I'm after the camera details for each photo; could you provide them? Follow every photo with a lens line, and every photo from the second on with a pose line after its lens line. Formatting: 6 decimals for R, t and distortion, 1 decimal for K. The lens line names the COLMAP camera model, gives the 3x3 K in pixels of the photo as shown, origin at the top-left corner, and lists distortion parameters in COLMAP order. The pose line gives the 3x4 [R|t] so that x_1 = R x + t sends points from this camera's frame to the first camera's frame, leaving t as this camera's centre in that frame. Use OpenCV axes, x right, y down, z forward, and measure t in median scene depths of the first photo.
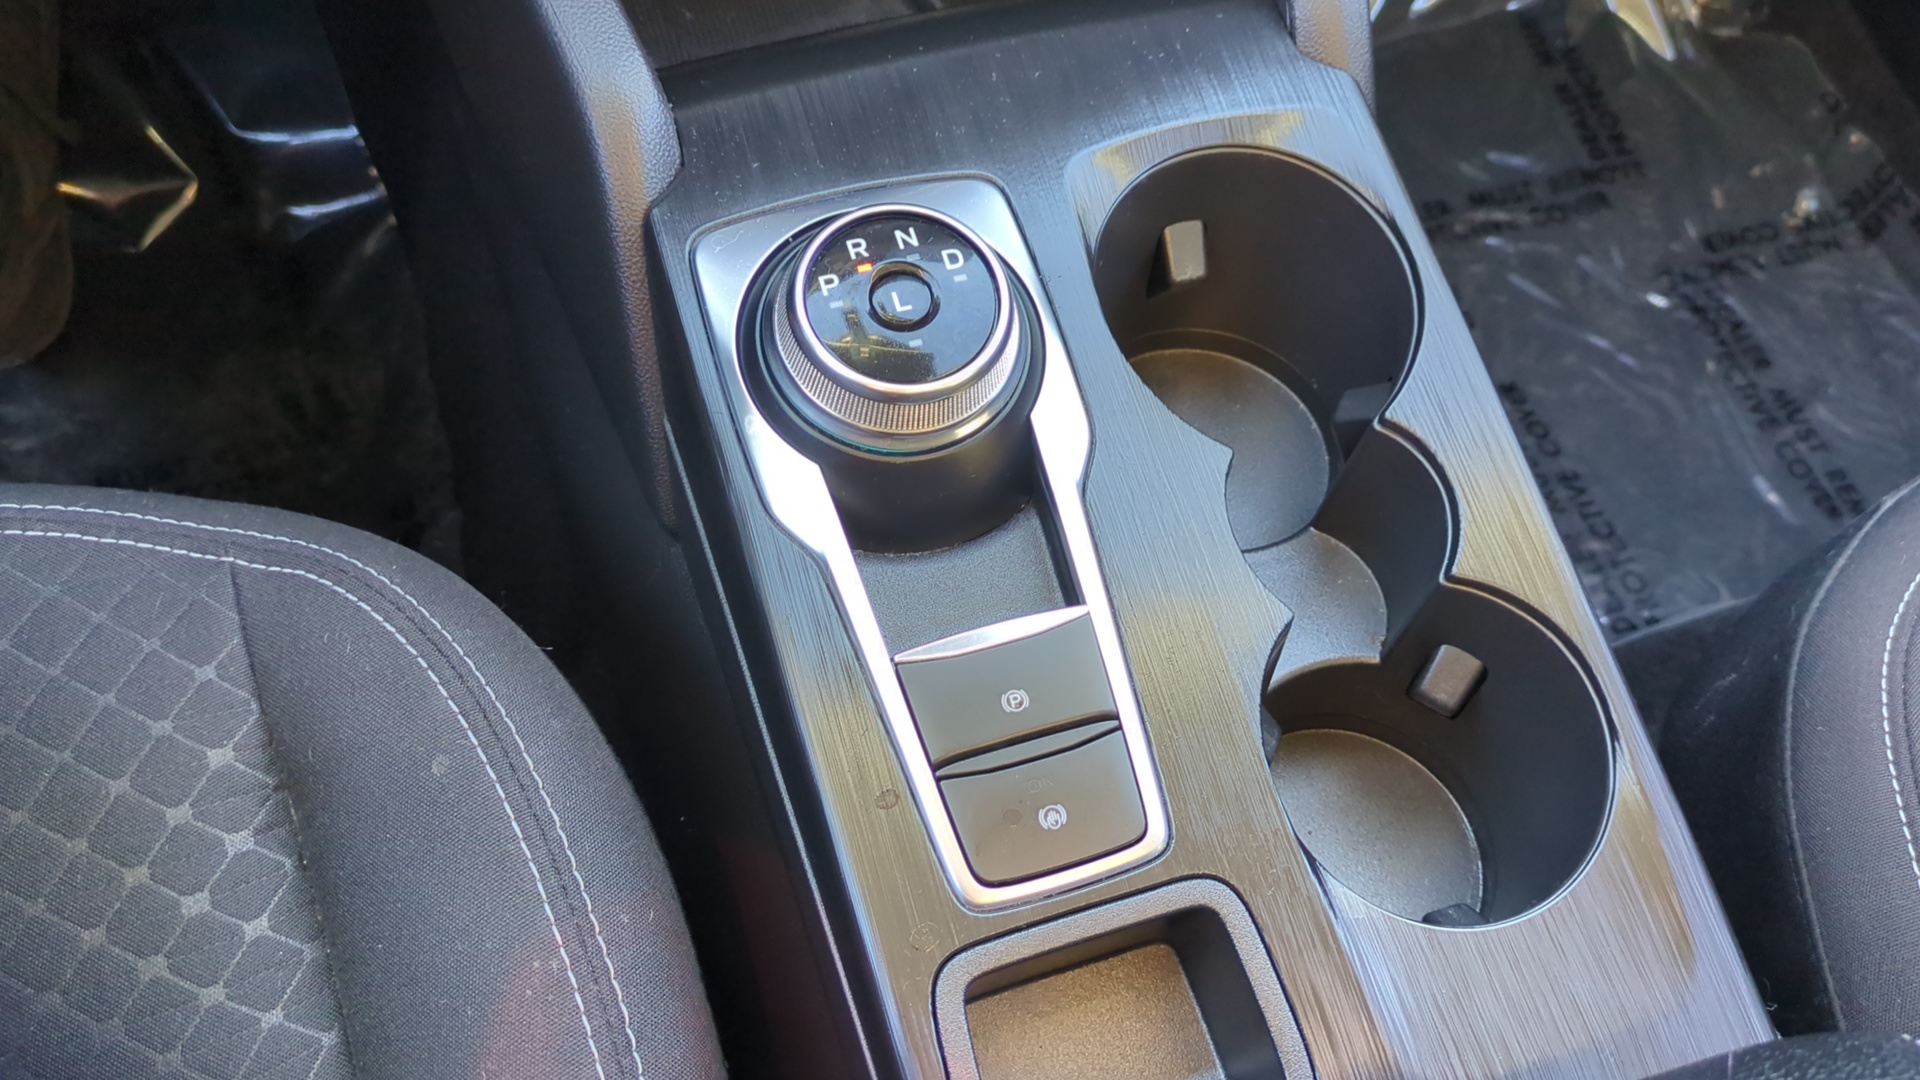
lens RADIAL K [[1636.4, 0, 958.0], [0, 1636.4, 543.6], [0, 0, 1]] dist [0.063863, -0.069197]
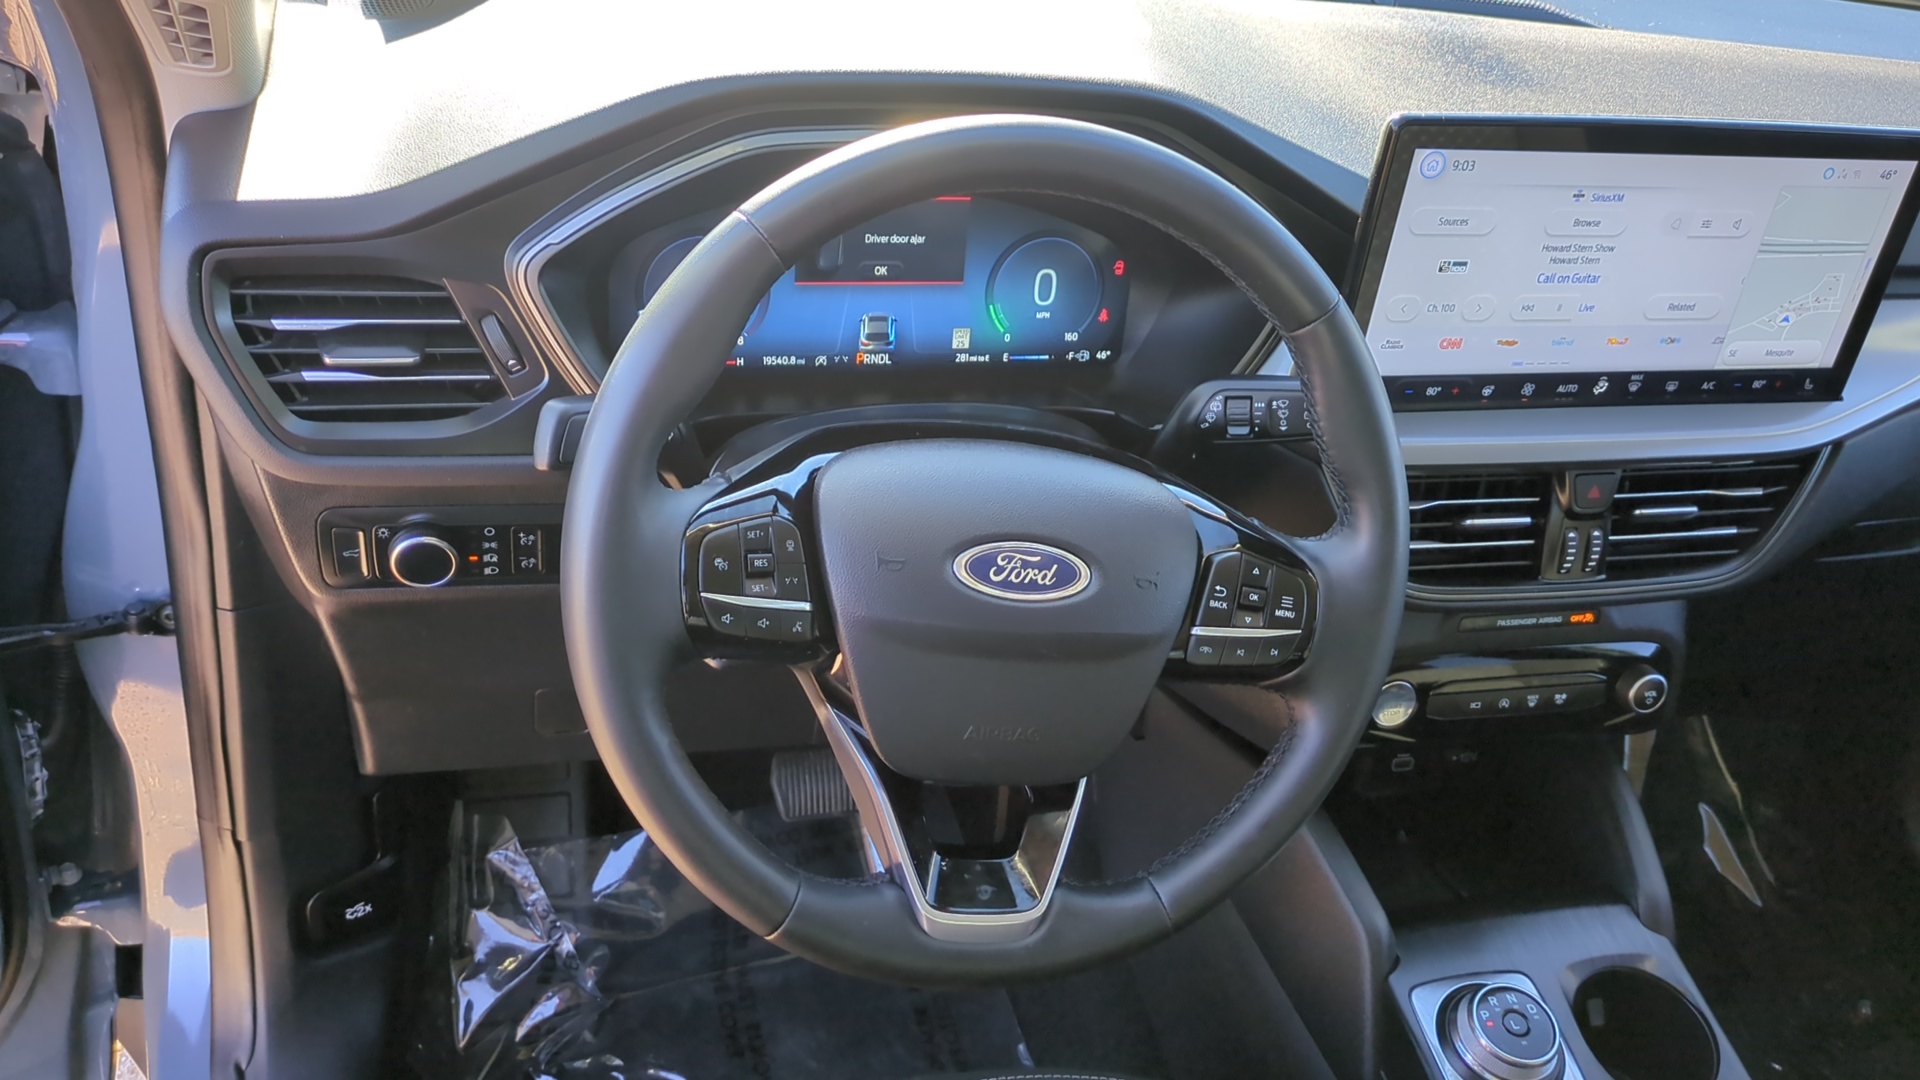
lens RADIAL K [[1636.4, 0, 959.1], [0, 1636.4, 532.0], [0, 0, 1]] dist [0.063863, -0.069197]
pose [[0.996184, 0.085124, -0.019262, -0.812058], [-0.085457, 0.906553, -0.413350, 0.252779], [-0.017724, 0.413419, 0.910368, -1.405068]]
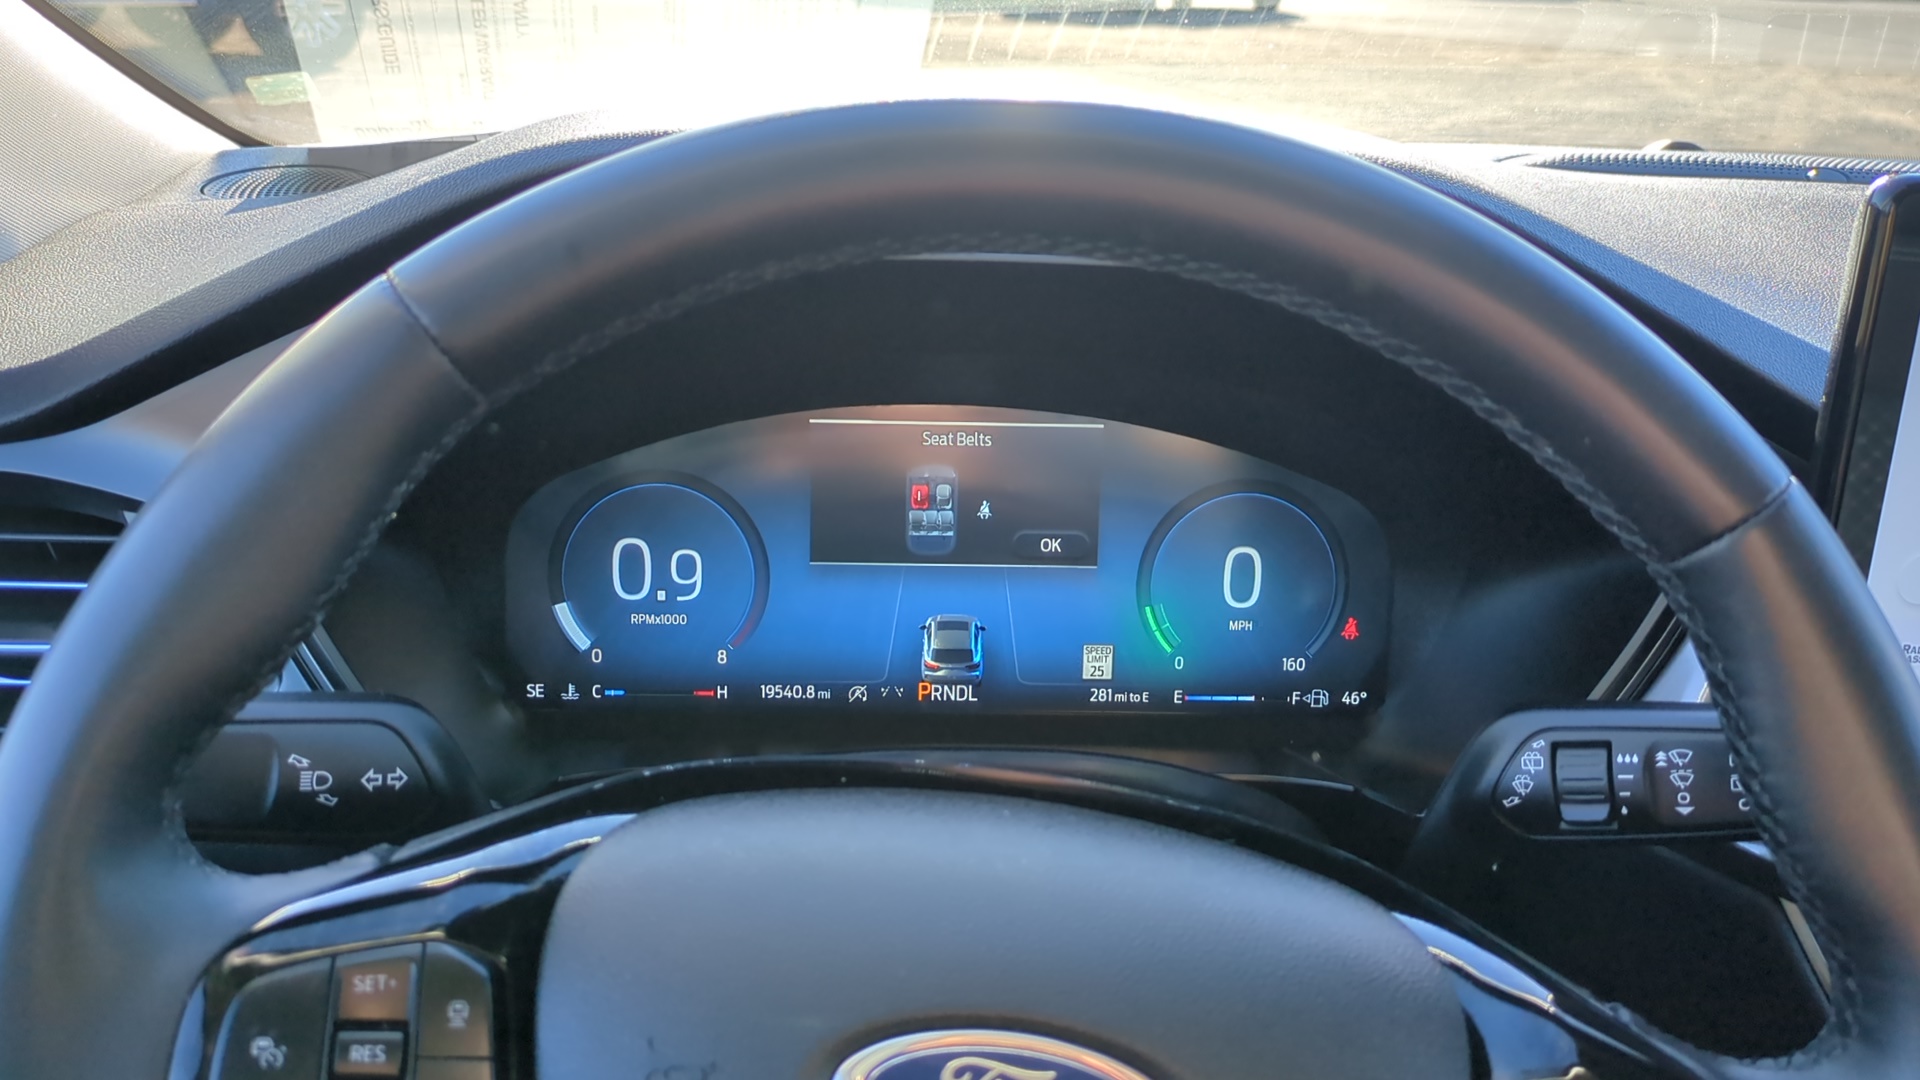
lens RADIAL K [[1636.4, 0, 962.9], [0, 1636.4, 538.2], [0, 0, 1]] dist [0.063863, -0.069197]
pose [[0.959597, 0.061120, -0.274658, -0.615010], [-0.221585, 0.765745, -0.603767, -0.175438], [0.173416, 0.640233, 0.748350, -0.529024]]
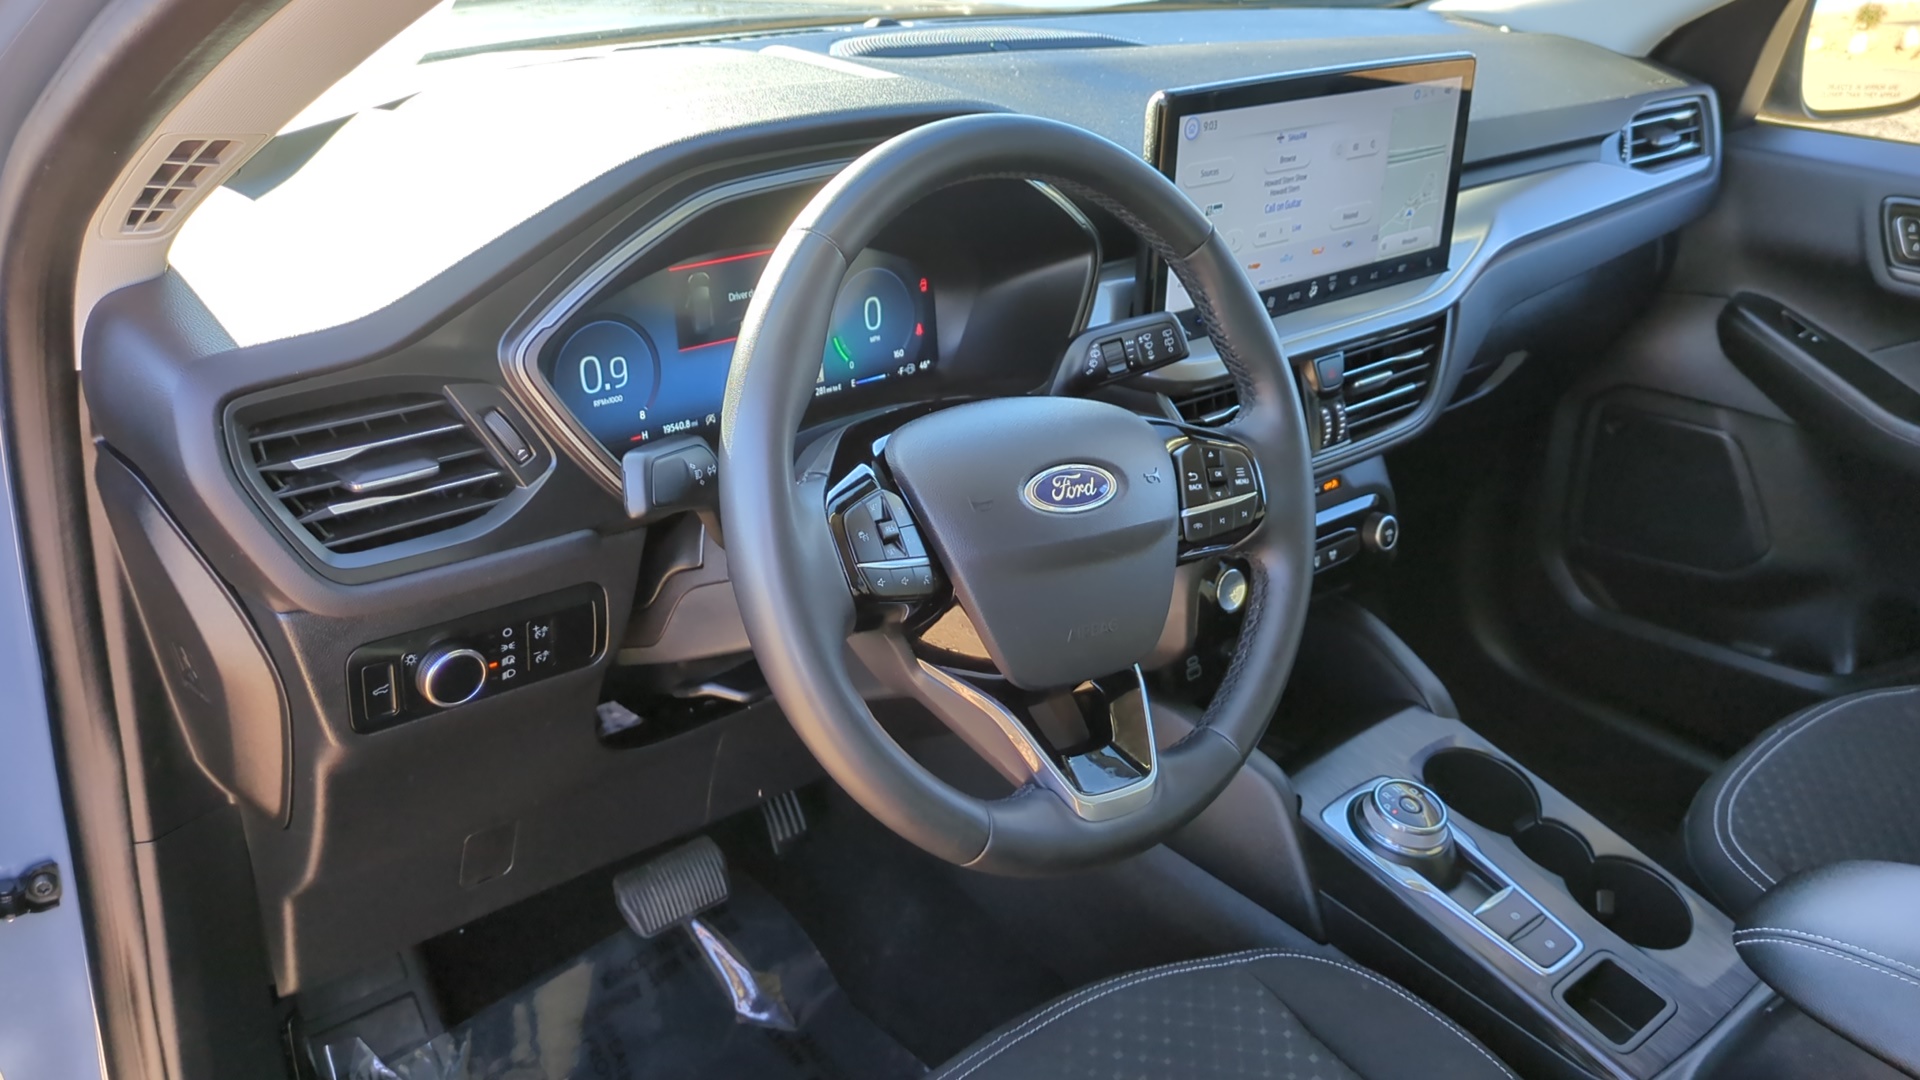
lens RADIAL K [[1636.4, 0, 959.9], [0, 1636.4, 533.3], [0, 0, 1]] dist [0.063863, -0.069197]
pose [[0.920972, -0.182120, 0.344445, -1.594568], [0.333066, 0.826719, -0.453433, 0.481600], [-0.202180, 0.532323, 0.822044, -1.418306]]
